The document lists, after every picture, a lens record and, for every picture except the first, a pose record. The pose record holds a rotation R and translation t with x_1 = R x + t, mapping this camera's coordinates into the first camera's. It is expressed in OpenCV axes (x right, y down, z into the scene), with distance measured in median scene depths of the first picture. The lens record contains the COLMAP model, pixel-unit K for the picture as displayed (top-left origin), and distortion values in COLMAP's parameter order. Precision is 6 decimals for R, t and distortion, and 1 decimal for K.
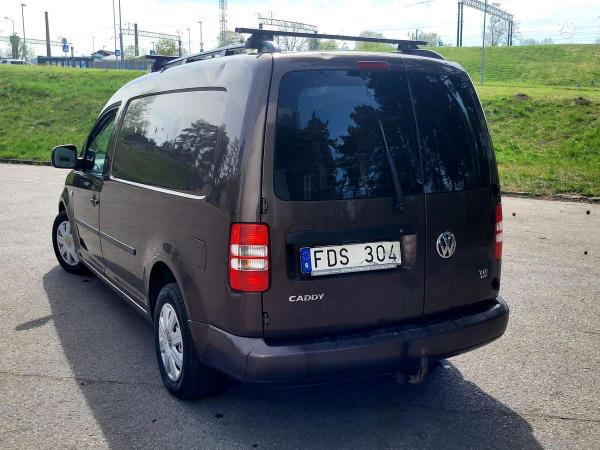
lens RADIAL K [[660.6, 0, 300.0], [0, 660.6, 225.0], [0, 0, 1]] dist [0.028220, 0.001792]
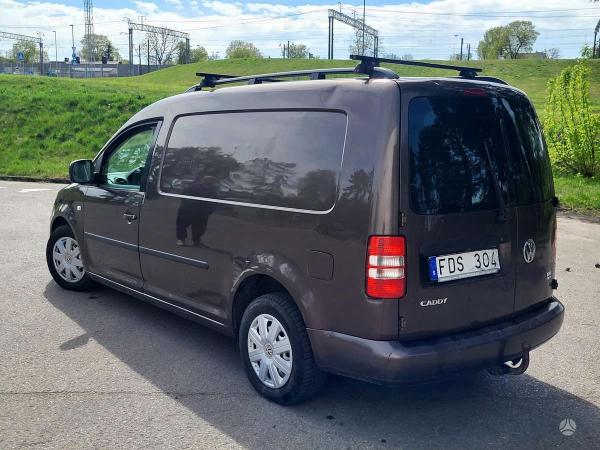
lens RADIAL K [[660.6, 0, 300.0], [0, 660.6, 225.0], [0, 0, 1]] dist [0.028220, 0.001792]
pose [[0.981836, -0.019139, 0.188766, -0.390185], [0.021547, 0.999710, -0.010713, -0.010847], [-0.188506, 0.014586, 0.981964, -0.040200]]
